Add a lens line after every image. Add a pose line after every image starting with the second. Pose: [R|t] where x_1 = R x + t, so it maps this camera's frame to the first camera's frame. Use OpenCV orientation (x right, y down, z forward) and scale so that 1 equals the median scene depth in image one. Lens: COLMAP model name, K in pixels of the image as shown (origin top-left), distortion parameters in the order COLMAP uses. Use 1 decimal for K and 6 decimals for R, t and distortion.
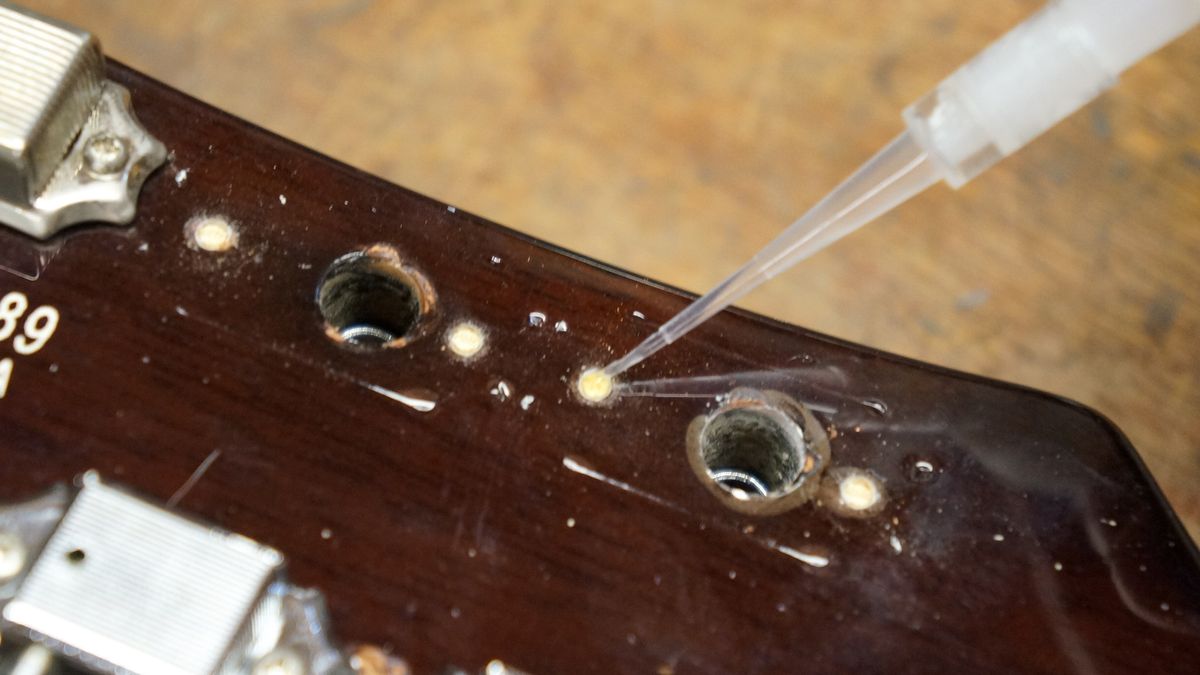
lens RADIAL K [[2781.2, 0, 600.0], [0, 2781.2, 337.5], [0, 0, 1]] dist [0.074954, 0.305766]
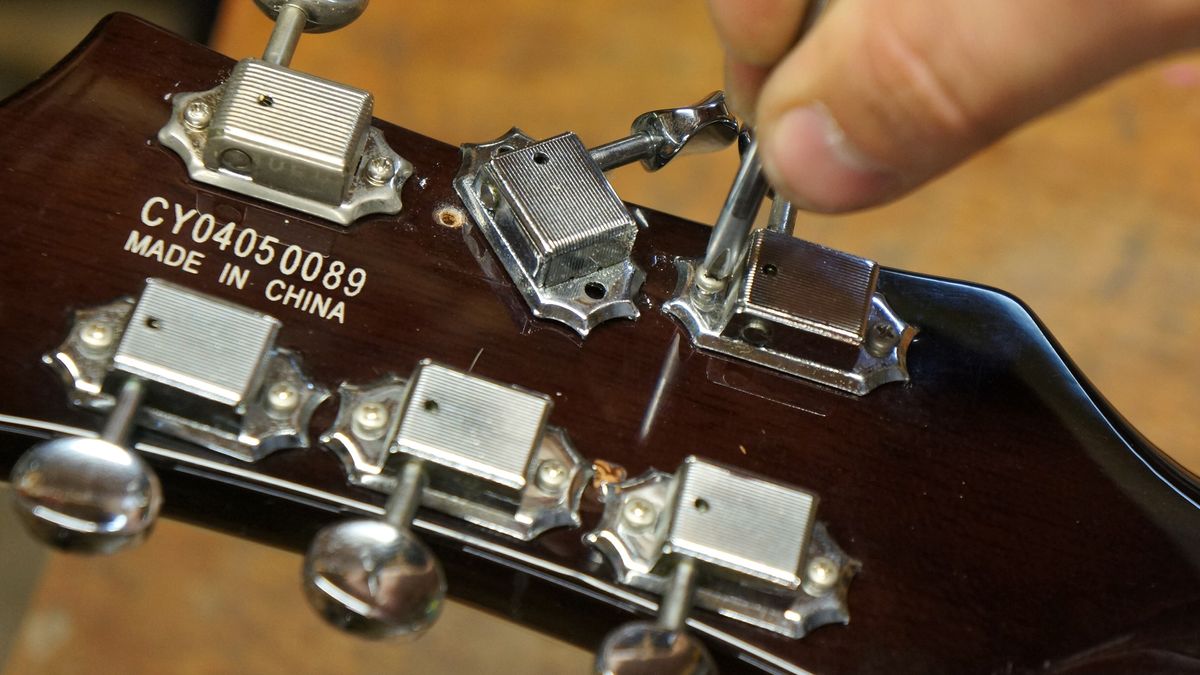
lens RADIAL K [[2781.2, 0, 600.0], [0, 2781.2, 337.5], [0, 0, 1]] dist [0.074954, 0.305766]
pose [[0.985594, -0.068460, 0.154655, -0.308228], [0.076265, 0.996067, -0.045107, 0.108270], [-0.150959, 0.056252, 0.986938, -0.551727]]
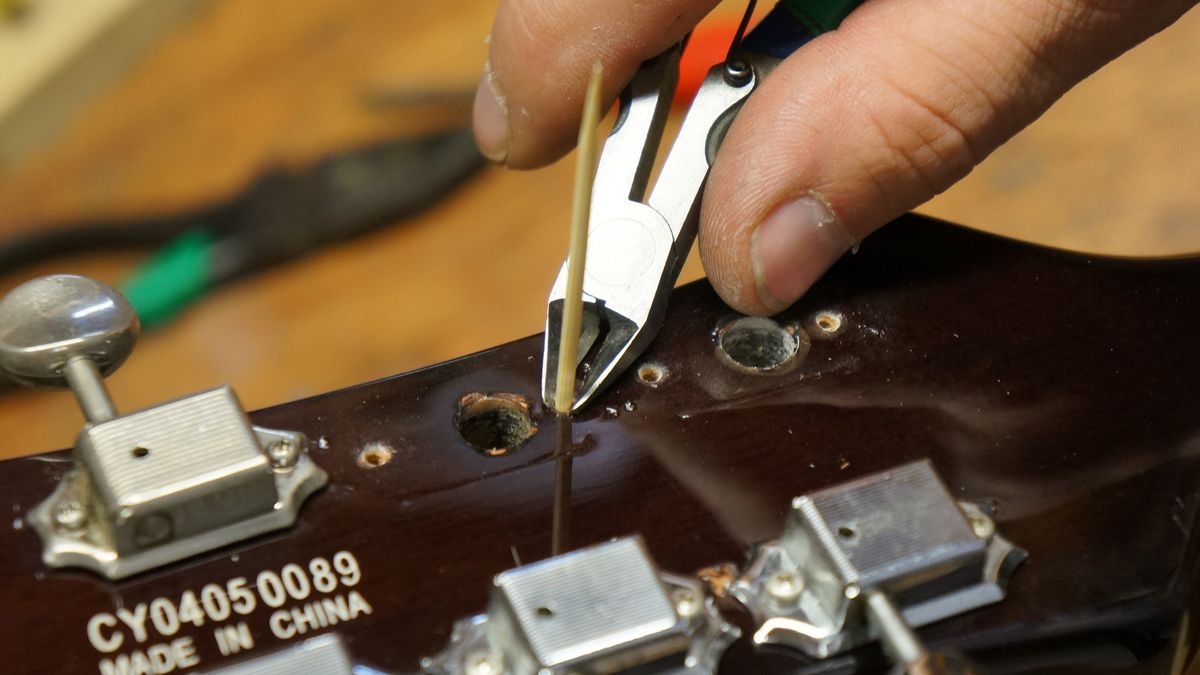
lens RADIAL K [[2781.2, 0, 600.0], [0, 2781.2, 337.5], [0, 0, 1]] dist [0.074954, 0.305766]
pose [[0.690537, -0.551609, 0.467853, -0.678005], [0.636630, 0.770539, -0.031166, 0.030702], [-0.343308, 0.319370, 0.883257, -0.254215]]
